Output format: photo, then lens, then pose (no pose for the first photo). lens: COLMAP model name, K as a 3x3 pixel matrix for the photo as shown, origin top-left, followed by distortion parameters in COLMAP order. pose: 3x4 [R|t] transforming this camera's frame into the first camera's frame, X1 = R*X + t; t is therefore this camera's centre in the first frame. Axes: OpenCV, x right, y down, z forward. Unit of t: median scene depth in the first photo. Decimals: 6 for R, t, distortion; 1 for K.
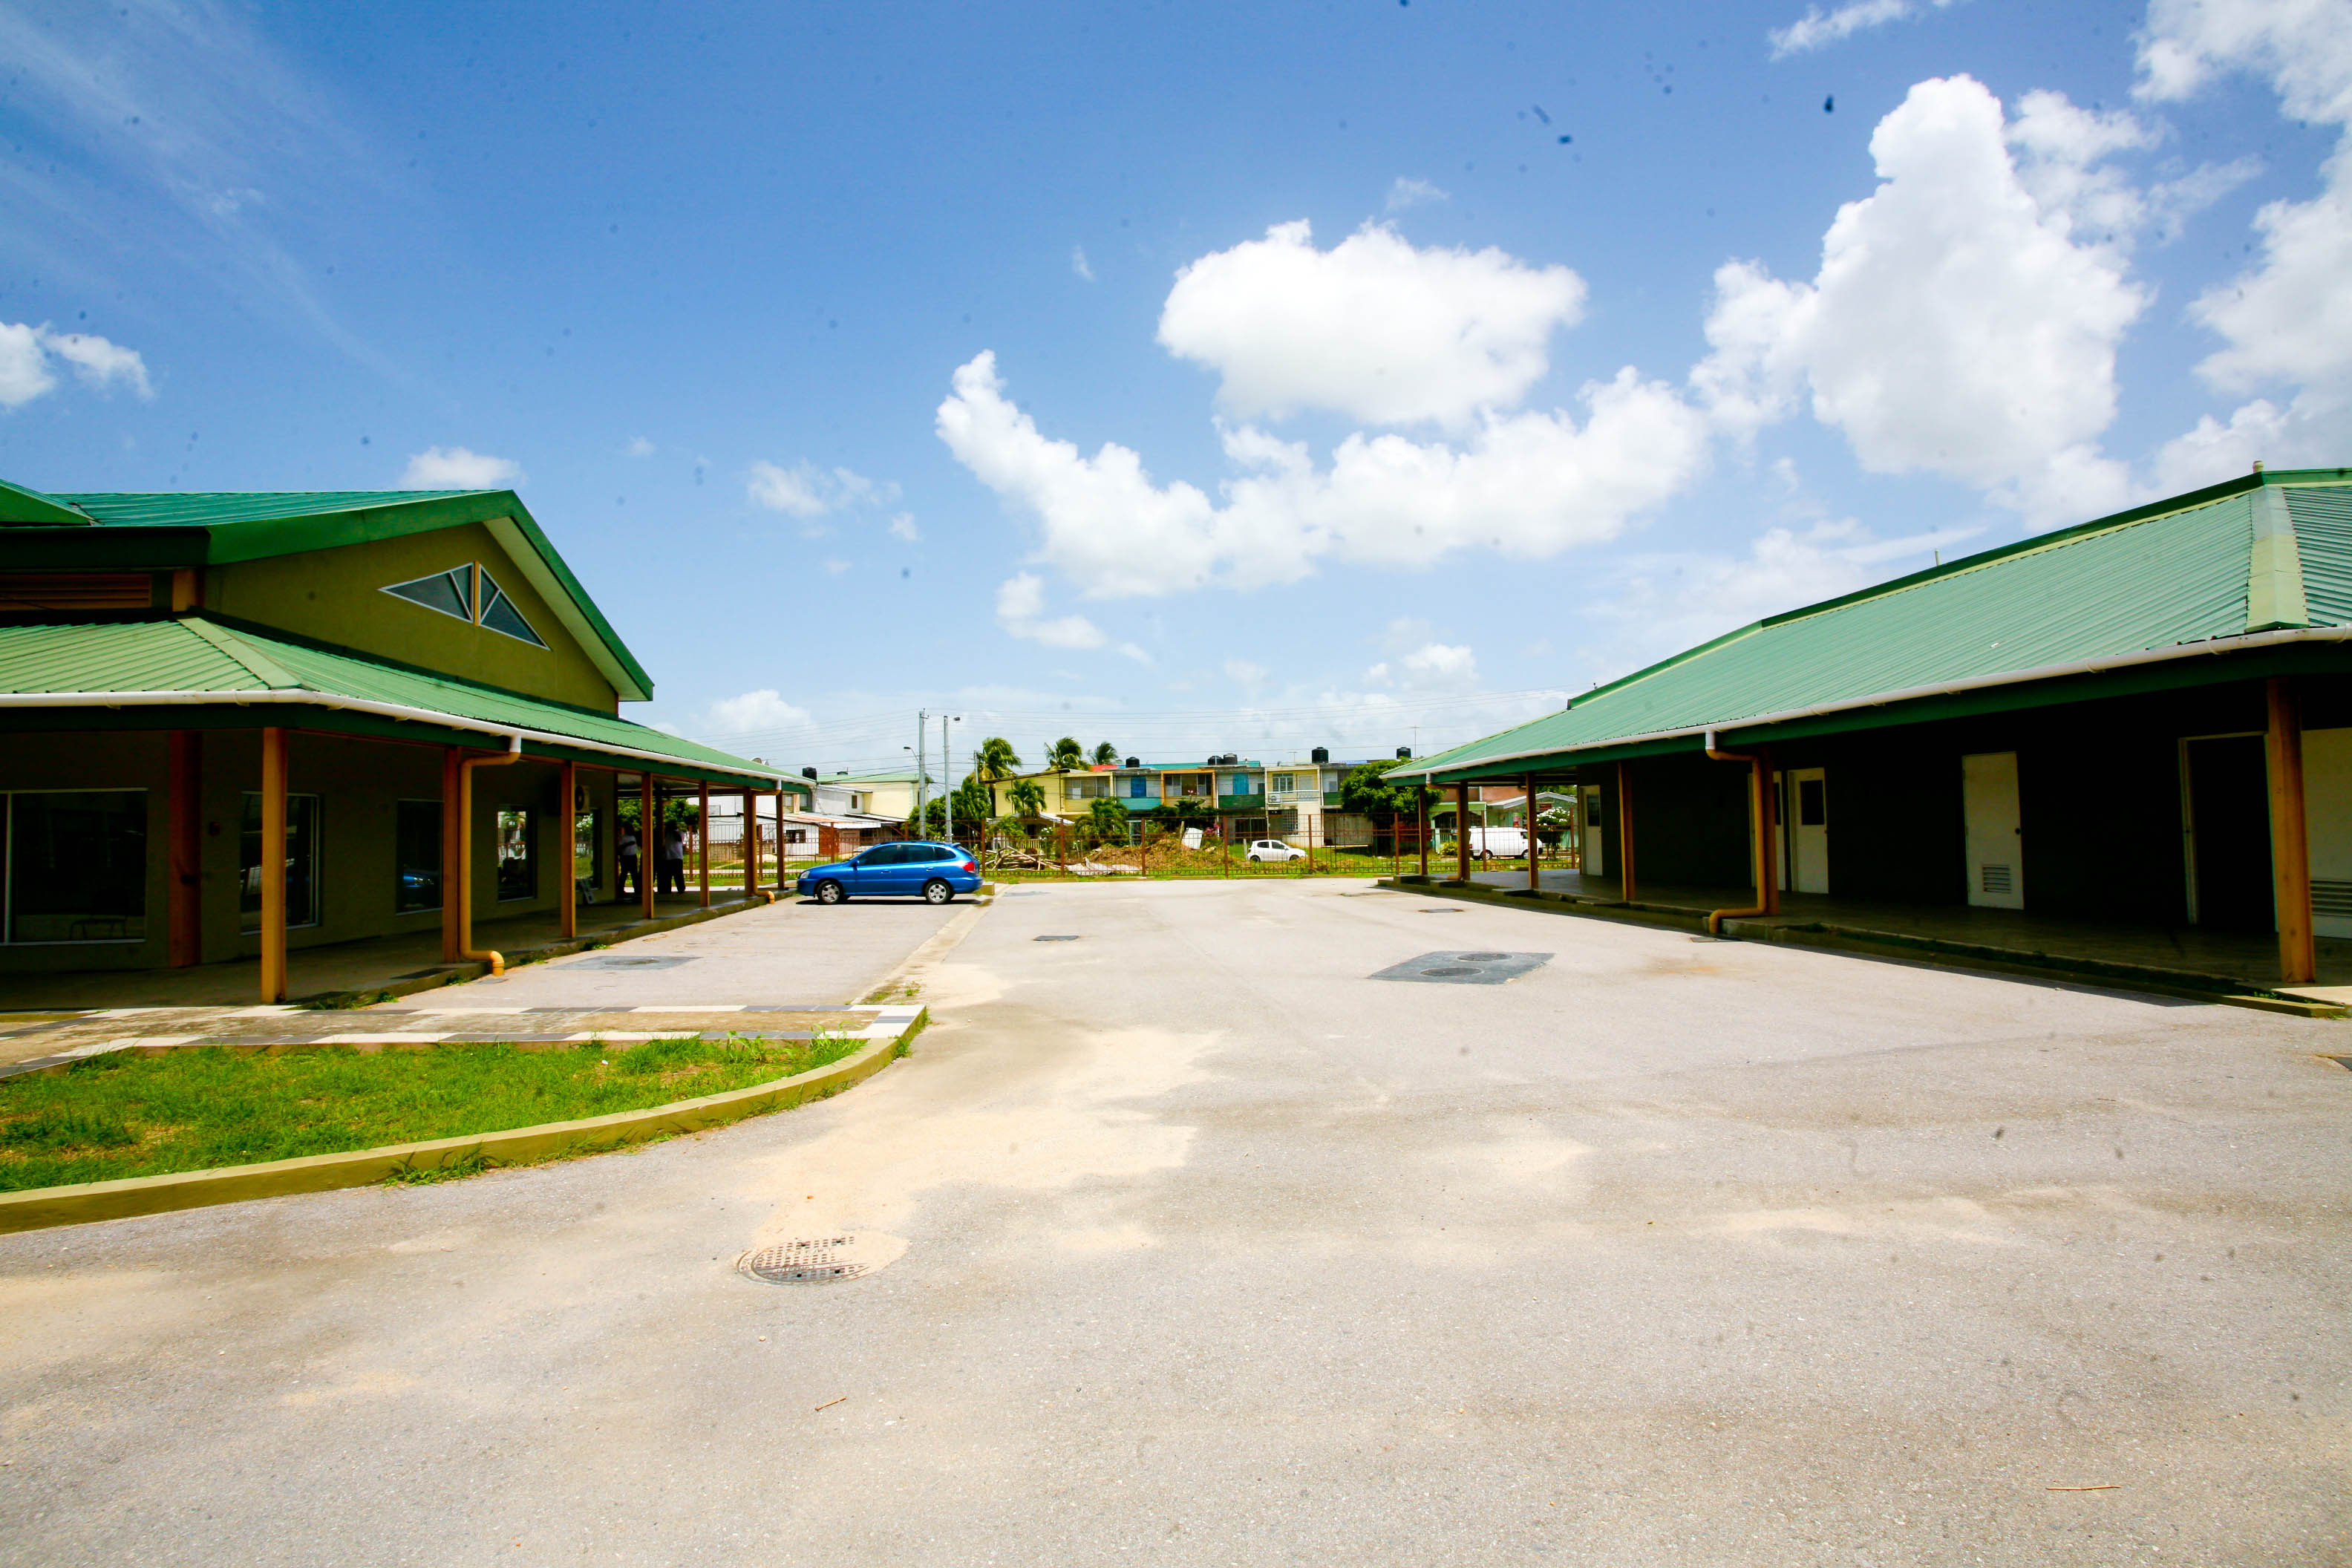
lens RADIAL K [[1187.9, 0, 1157.1], [0, 1187.9, 780.9], [0, 0, 1]] dist [-0.092068, 0.055674]
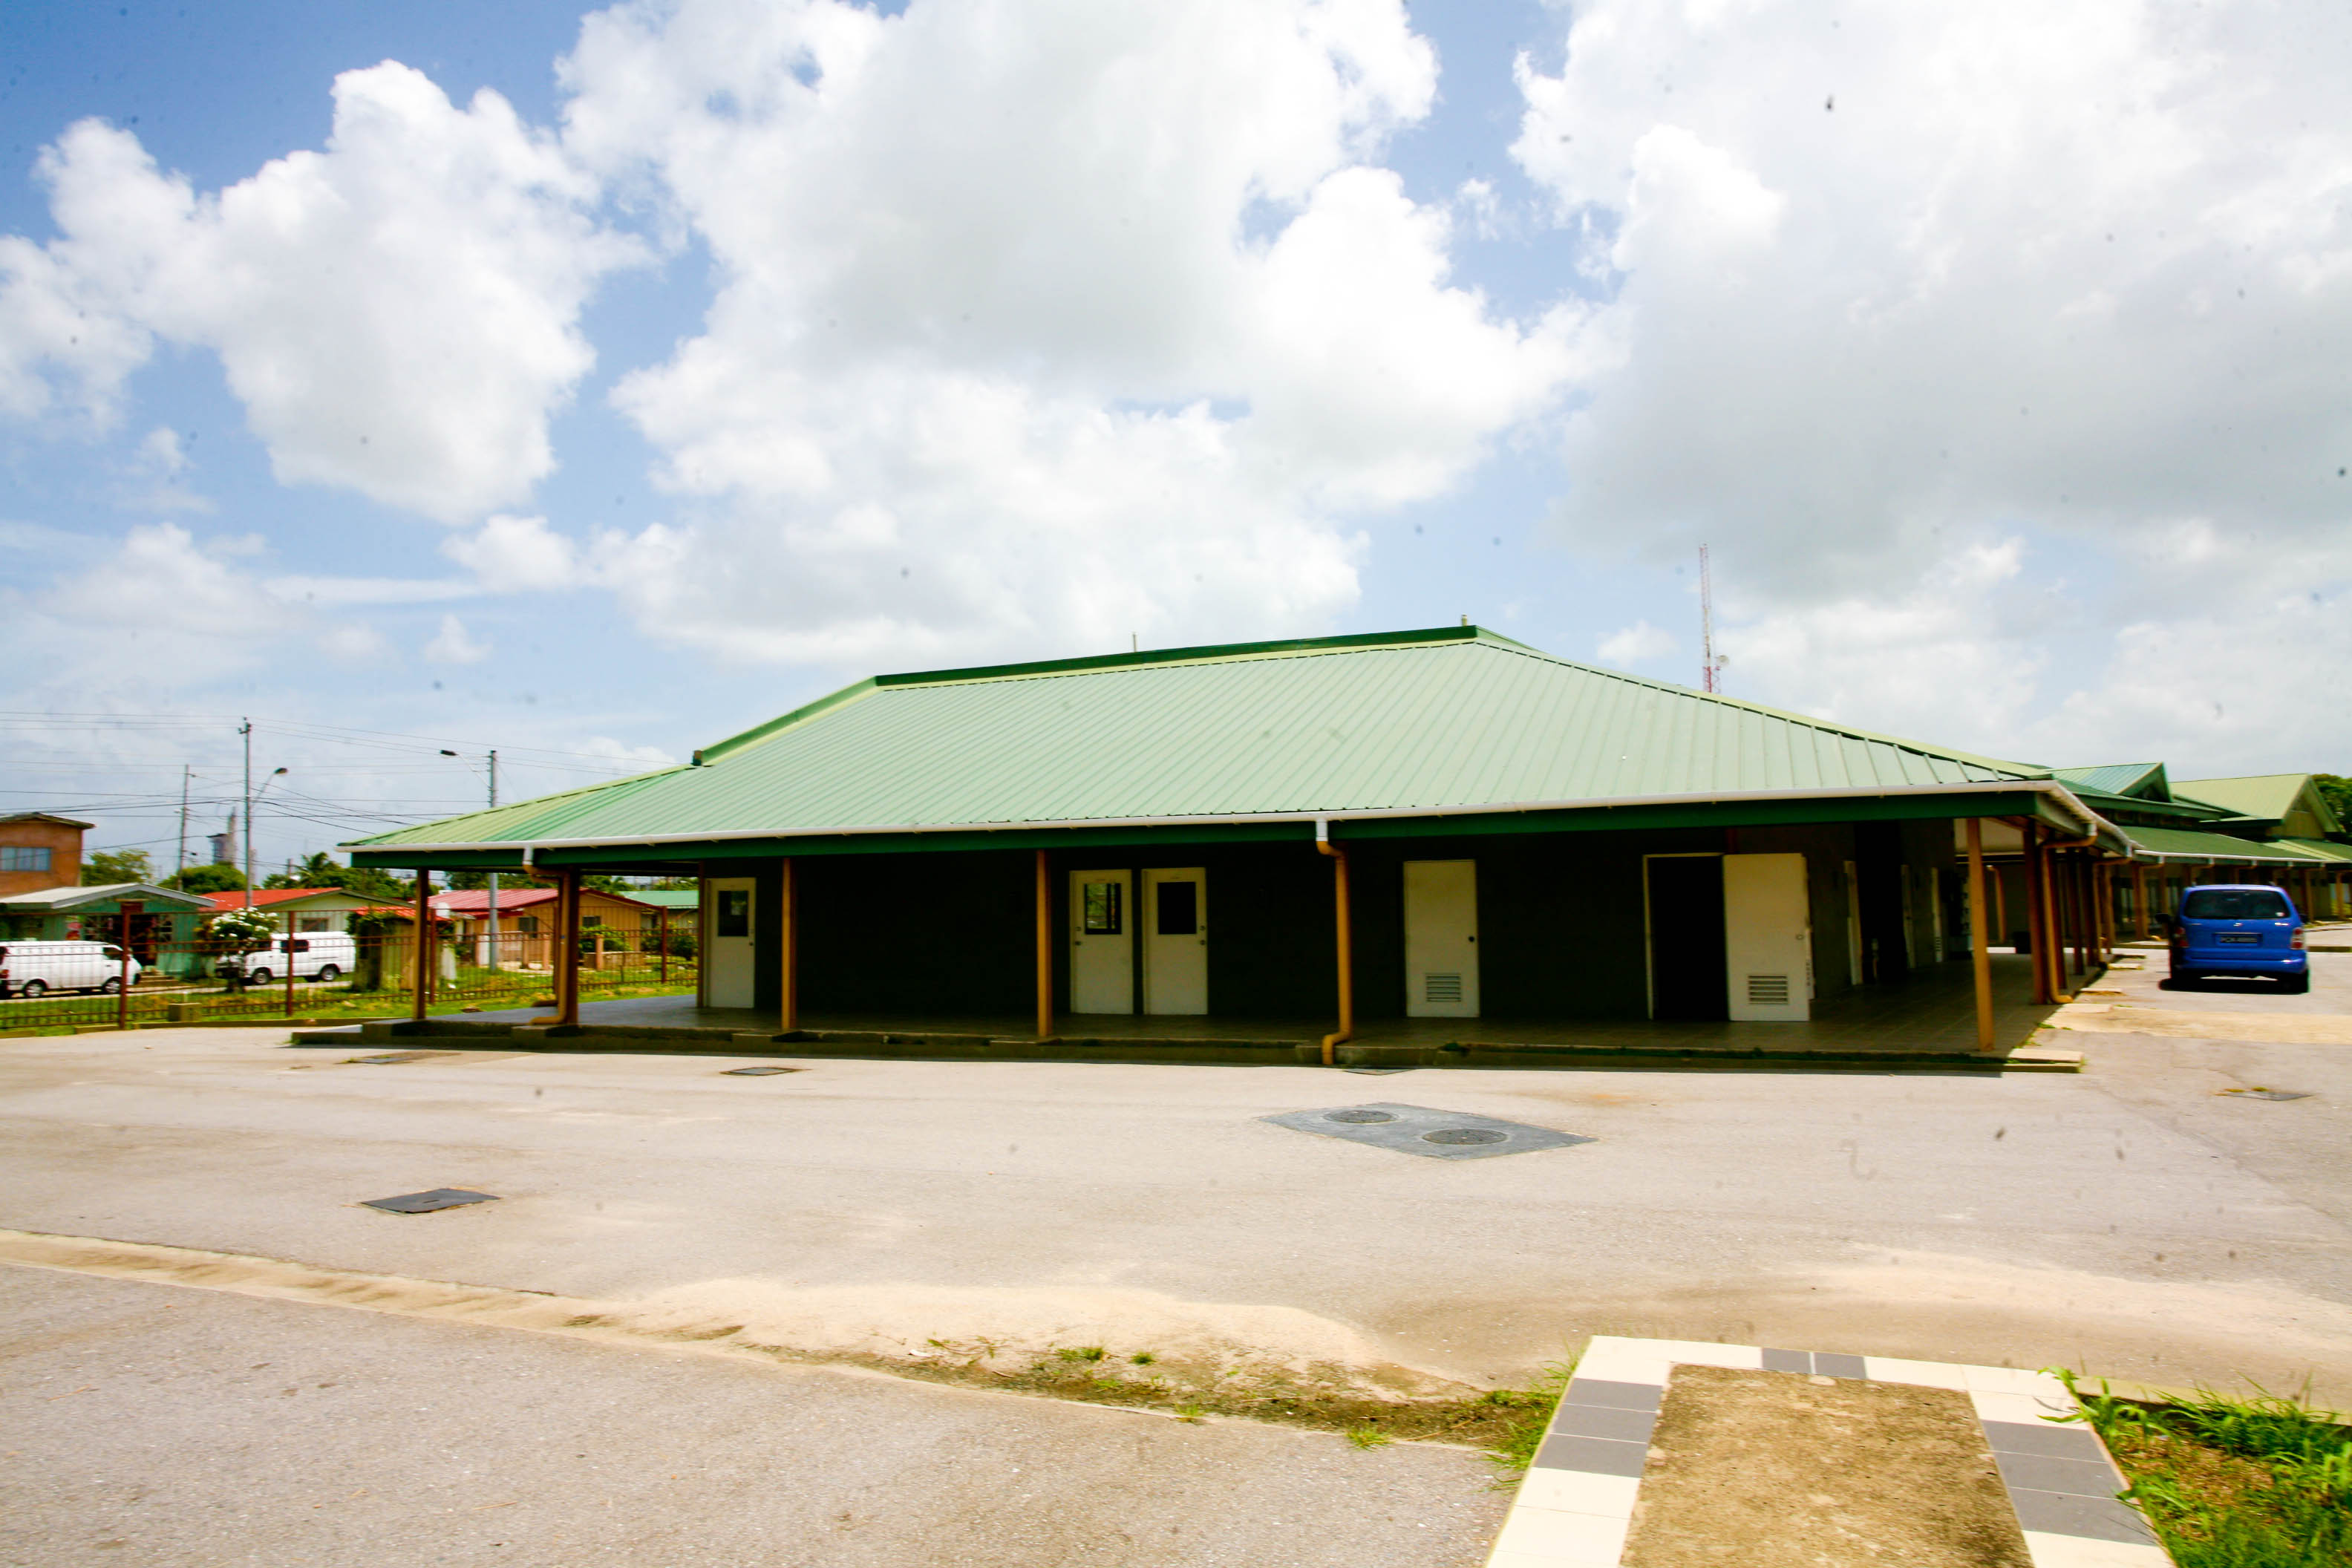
lens RADIAL K [[1493.8, 0, 1175.1], [0, 1493.8, 863.0], [0, 0, 1]] dist [0.027818, 0.000373]
pose [[0.459982, 0.040403, 0.887009, -0.408075], [-0.031127, 0.999084, -0.029366, 0.017881], [-0.887382, -0.014102, 0.460818, 0.479638]]
